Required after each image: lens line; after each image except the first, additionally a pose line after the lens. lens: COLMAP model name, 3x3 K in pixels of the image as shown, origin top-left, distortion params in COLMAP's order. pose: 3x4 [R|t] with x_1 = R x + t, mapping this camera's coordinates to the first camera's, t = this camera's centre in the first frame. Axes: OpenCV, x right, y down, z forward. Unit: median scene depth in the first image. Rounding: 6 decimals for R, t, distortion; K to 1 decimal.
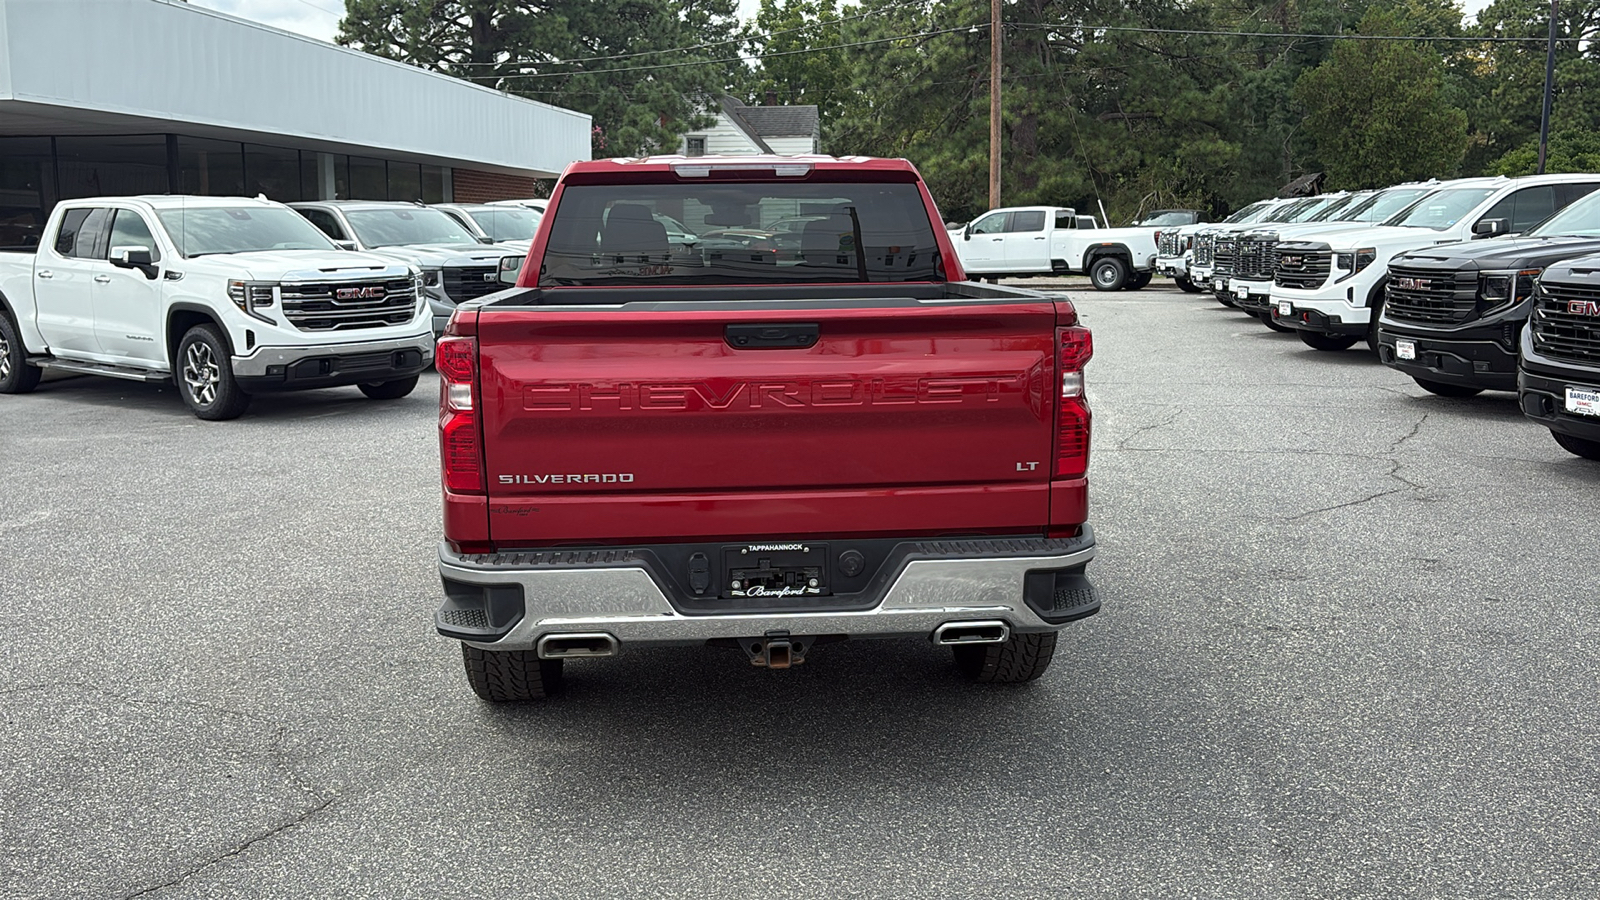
lens RADIAL K [[1530.4, 0, 800.0], [0, 1530.4, 450.0], [0, 0, 1]] dist [0.022381, -0.005348]
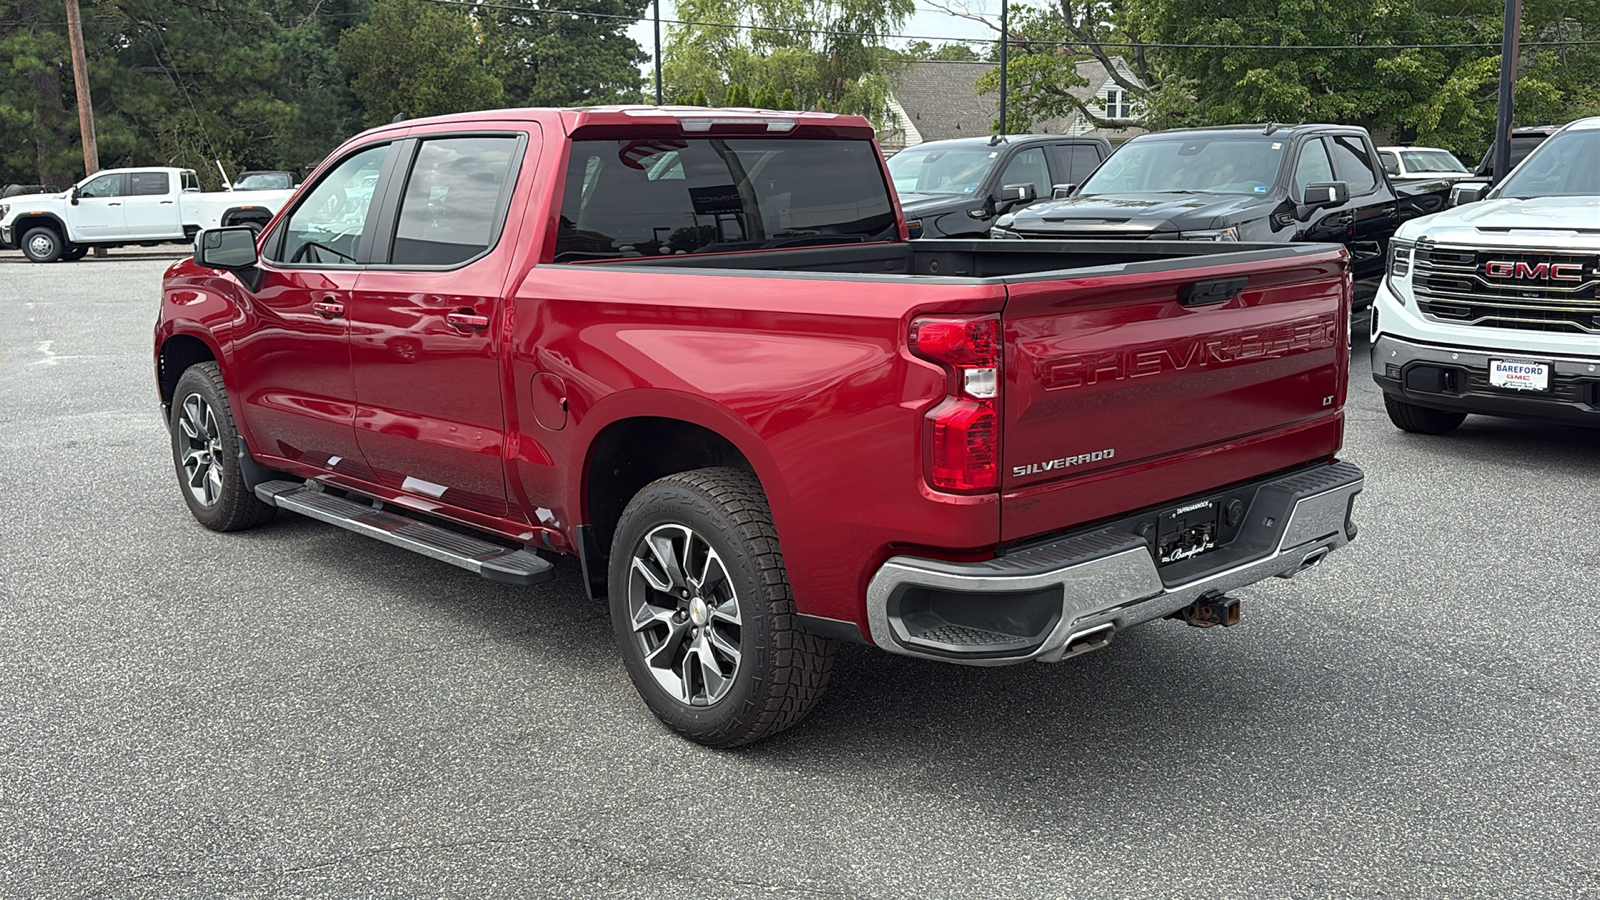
lens RADIAL K [[1514.1, 0, 766.1], [0, 1514.1, 452.4], [0, 0, 1]] dist [0.030631, 0.012733]
pose [[0.800961, -0.114175, 0.587729, -0.101259], [0.098086, 0.993409, 0.059312, -0.007141], [-0.590627, 0.010142, 0.806881, 0.046196]]
